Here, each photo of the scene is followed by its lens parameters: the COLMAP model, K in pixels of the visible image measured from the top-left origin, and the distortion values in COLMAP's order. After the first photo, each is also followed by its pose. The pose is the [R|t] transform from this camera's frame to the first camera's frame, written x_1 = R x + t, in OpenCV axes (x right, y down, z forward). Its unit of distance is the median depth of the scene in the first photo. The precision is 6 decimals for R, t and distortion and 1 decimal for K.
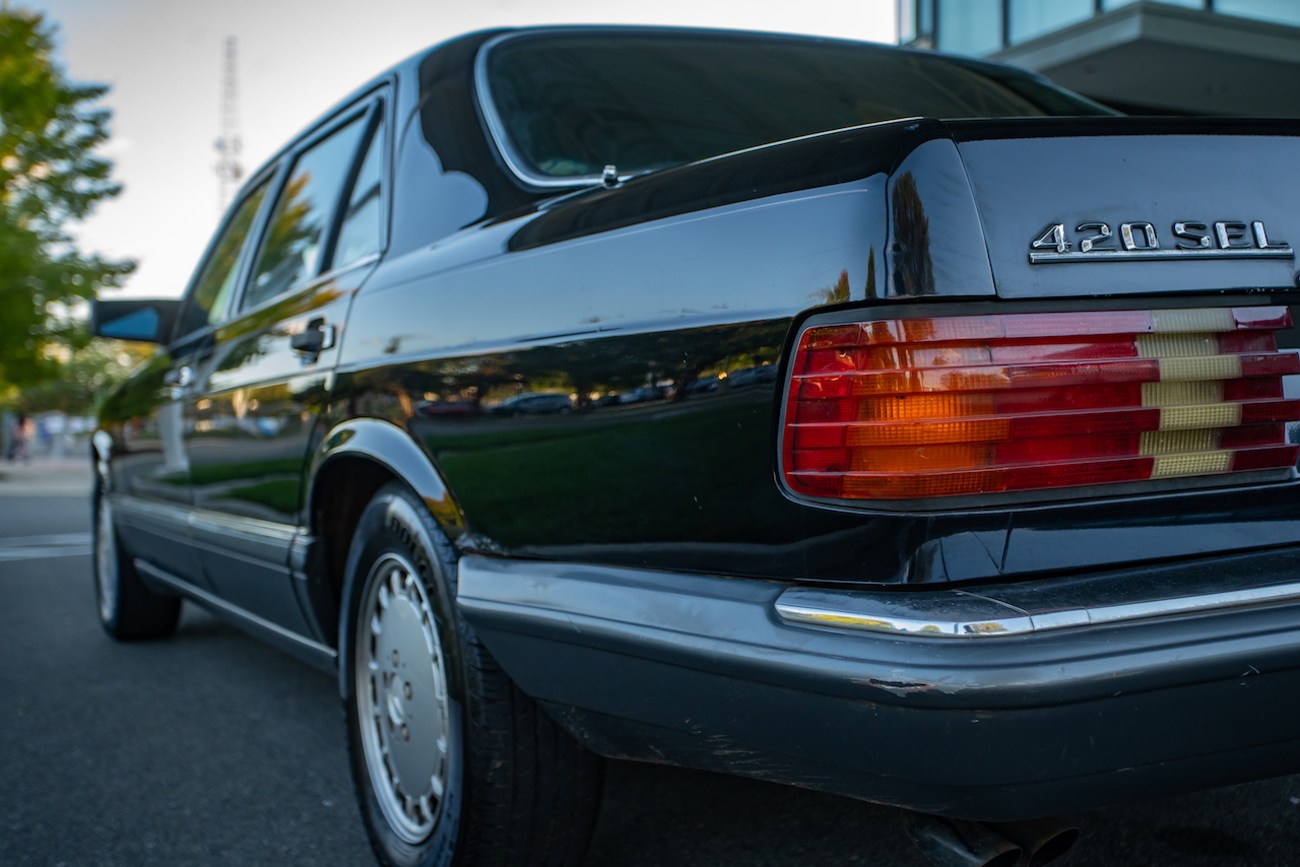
lens RADIAL K [[1417.8, 0, 648.0], [0, 1417.8, 429.5], [0, 0, 1]] dist [0.053643, 0.000000]
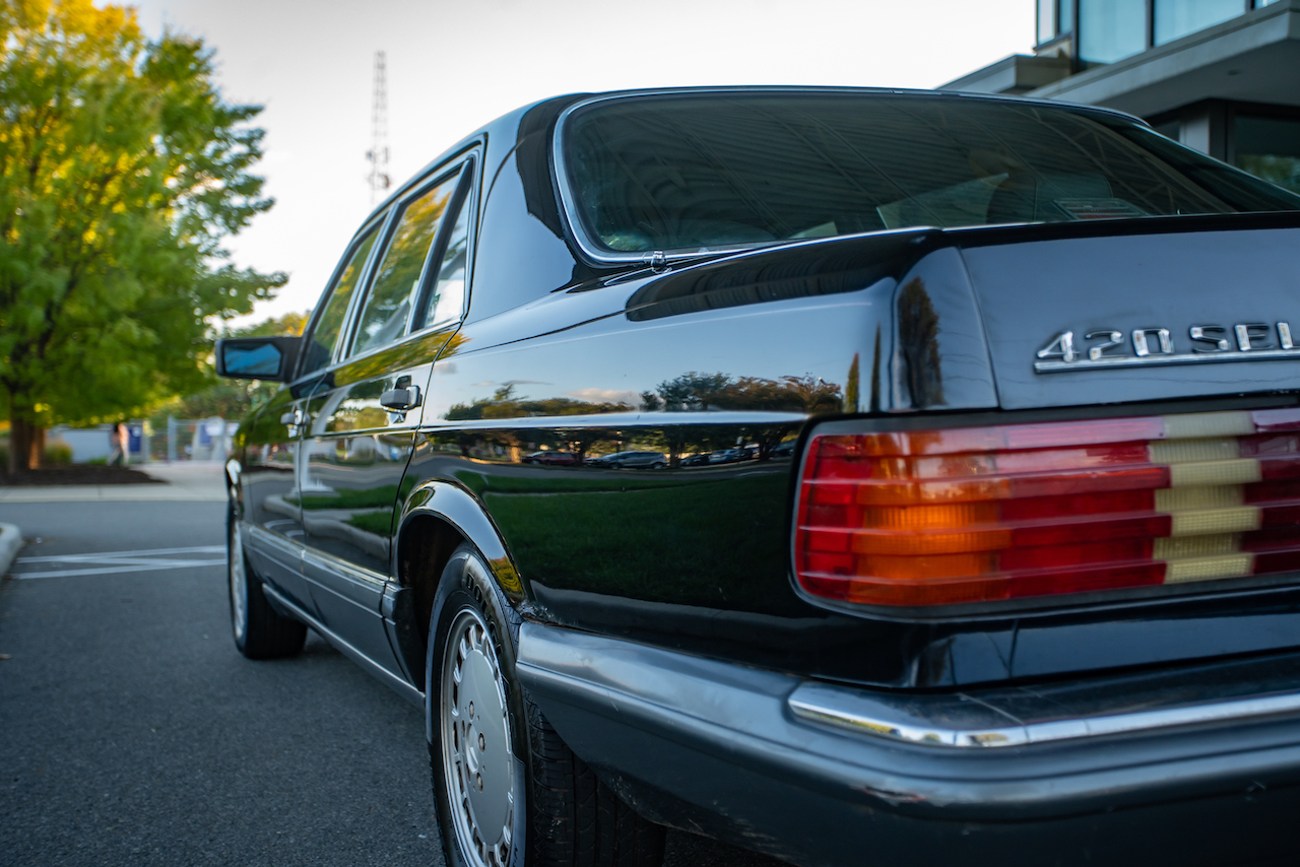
lens RADIAL K [[1417.8, 0, 637.8], [0, 1417.8, 434.5], [0, 0, 1]] dist [0.053643, 0.000000]
pose [[0.994389, 0.000799, -0.105783, 0.054337], [-0.000580, 0.999998, 0.002100, -0.043396], [0.105785, -0.002027, 0.994387, -0.022282]]
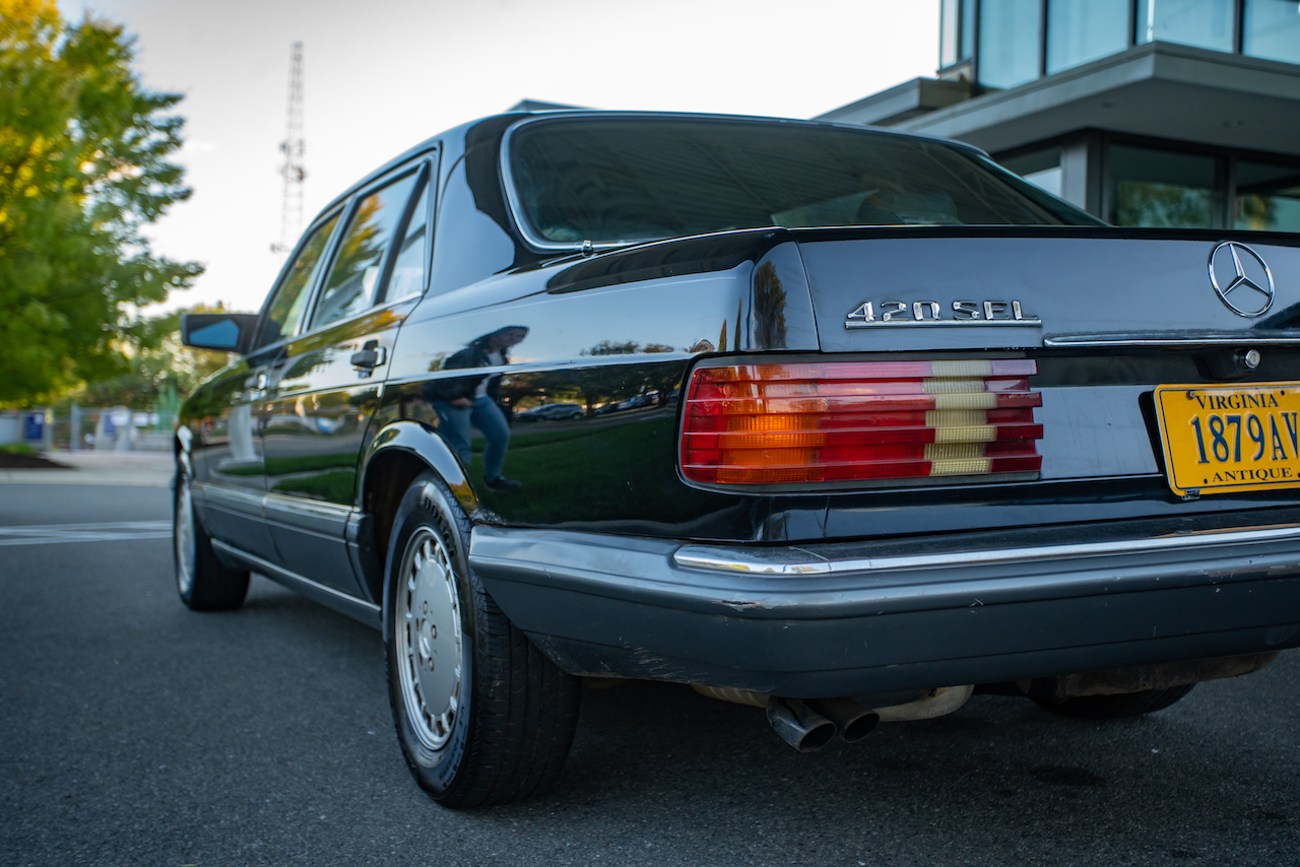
lens RADIAL K [[1417.8, 0, 641.7], [0, 1417.8, 428.5], [0, 0, 1]] dist [0.053643, 0.000000]
pose [[0.998861, 0.024164, -0.041144, 0.068739], [-0.024398, 0.999689, -0.005194, 0.000394], [0.041006, 0.006192, 0.999140, -0.285736]]
